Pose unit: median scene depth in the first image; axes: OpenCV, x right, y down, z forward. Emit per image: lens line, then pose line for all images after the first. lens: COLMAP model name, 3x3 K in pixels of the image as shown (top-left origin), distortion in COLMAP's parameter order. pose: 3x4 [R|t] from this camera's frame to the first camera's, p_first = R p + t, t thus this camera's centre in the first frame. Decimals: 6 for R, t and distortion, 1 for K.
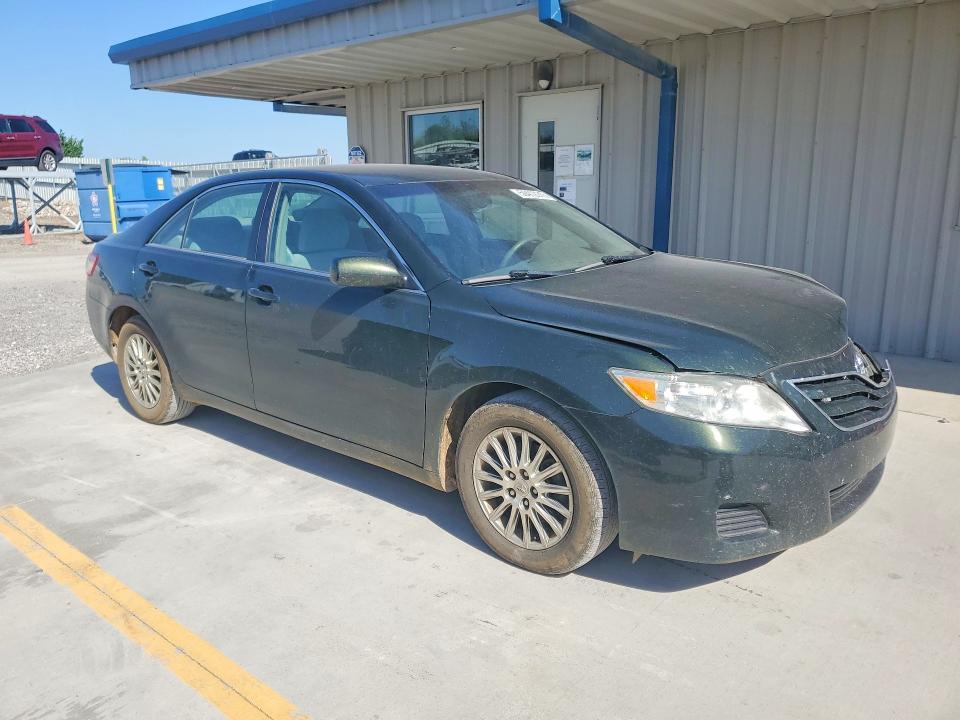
lens RADIAL K [[739.8, 0, 479.5], [0, 739.8, 337.5], [0, 0, 1]] dist [0.008468, 0.002250]
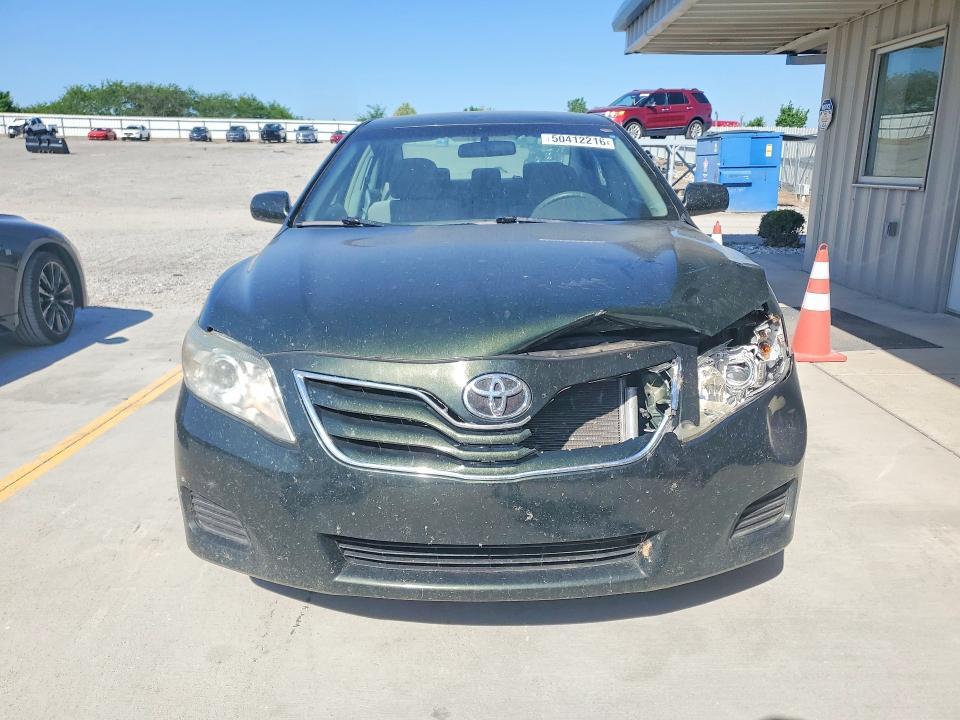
lens RADIAL K [[739.6, 0, 480.0], [0, 739.6, 360.0], [0, 0, 1]] dist [0.002077, 0.002769]
pose [[0.646599, 0.206855, -0.734249, 0.327403], [-0.156747, 0.978021, 0.137496, -0.026507], [0.746552, 0.026186, 0.664811, 0.193036]]
